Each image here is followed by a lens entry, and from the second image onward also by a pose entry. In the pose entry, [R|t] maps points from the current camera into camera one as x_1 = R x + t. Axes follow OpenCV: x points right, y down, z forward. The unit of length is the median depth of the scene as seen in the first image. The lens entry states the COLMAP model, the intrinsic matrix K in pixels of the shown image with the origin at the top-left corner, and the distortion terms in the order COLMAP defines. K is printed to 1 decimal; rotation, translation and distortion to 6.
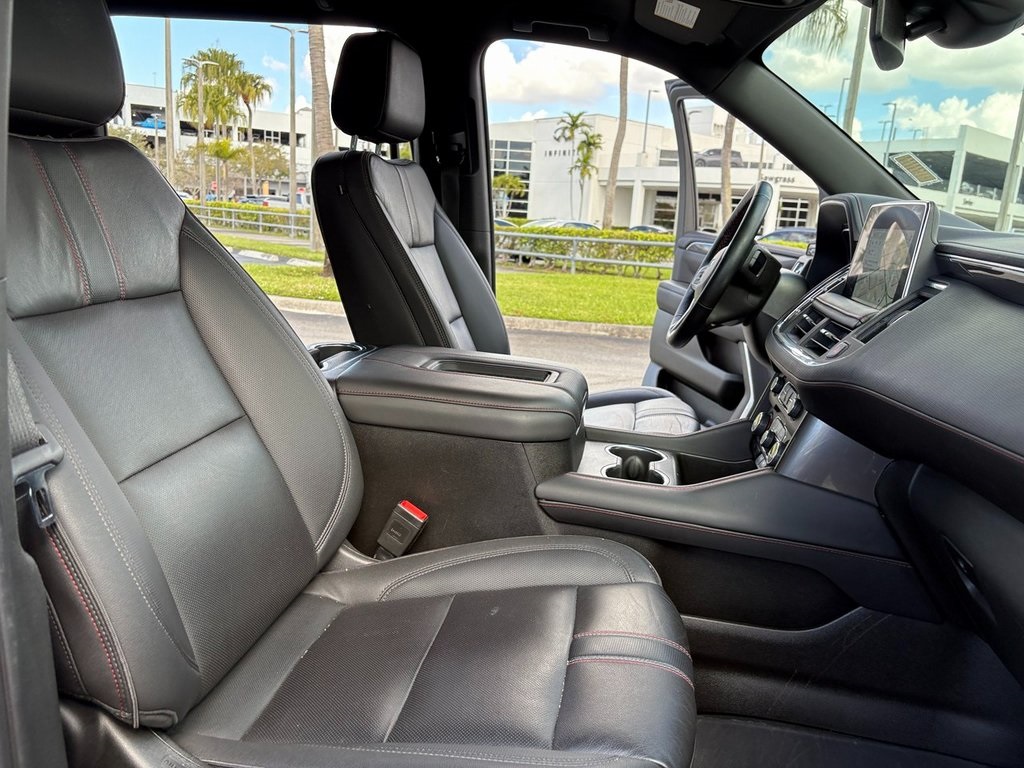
lens RADIAL K [[776.8, 0, 521.5], [0, 776.8, 385.7], [0, 0, 1]] dist [0.059229, -0.068596]
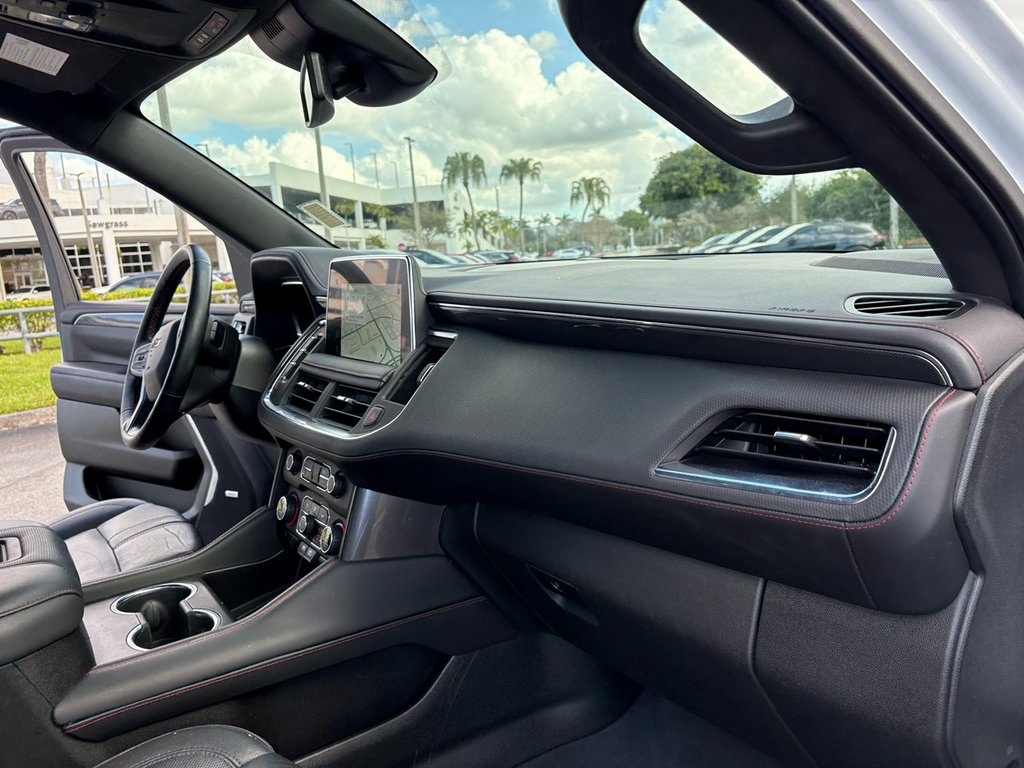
lens RADIAL K [[776.8, 0, 516.8], [0, 776.8, 380.1], [0, 0, 1]] dist [0.059229, -0.068596]
pose [[0.705411, -0.231179, 0.670038, -0.065092], [0.266227, 0.962517, 0.051810, -0.059114], [-0.656900, 0.141835, 0.740517, 0.112284]]
